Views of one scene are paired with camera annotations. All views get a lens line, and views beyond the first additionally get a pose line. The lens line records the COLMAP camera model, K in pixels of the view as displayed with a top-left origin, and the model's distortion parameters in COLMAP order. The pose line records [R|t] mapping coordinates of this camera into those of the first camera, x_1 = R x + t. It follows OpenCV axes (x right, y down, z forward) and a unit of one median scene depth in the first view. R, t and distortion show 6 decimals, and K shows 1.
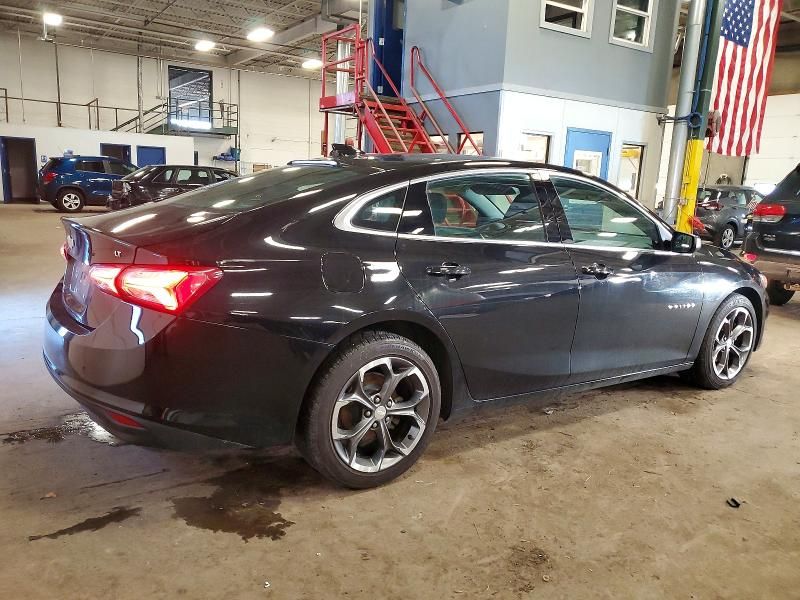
lens RADIAL K [[627.4, 0, 399.7], [0, 627.4, 326.9], [0, 0, 1]] dist [0.029805, -0.000420]
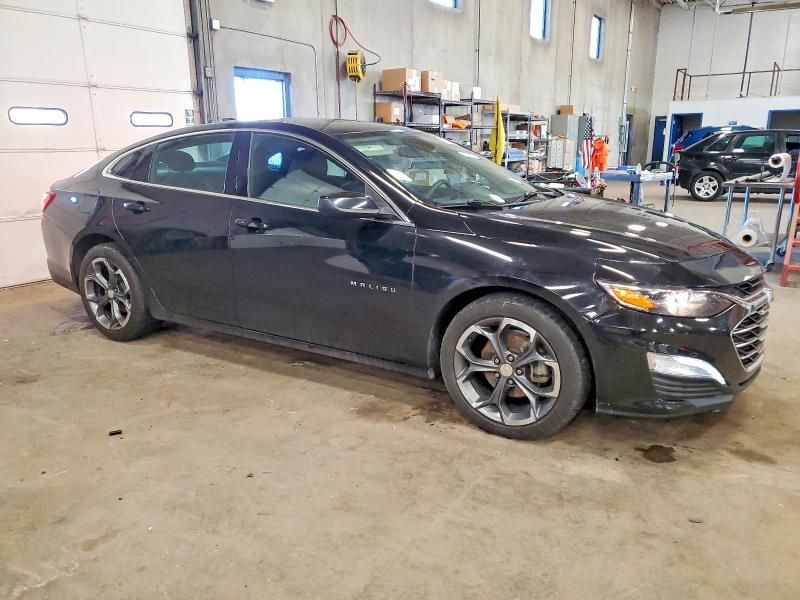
lens RADIAL K [[642.1, 0, 400.0], [0, 642.1, 300.0], [0, 0, 1]] dist [0.027079, -0.000307]
pose [[0.383517, 0.175433, -0.906718, 1.419793], [-0.179915, 0.977174, 0.112966, -0.134487], [0.905839, 0.119808, 0.406326, 0.812217]]
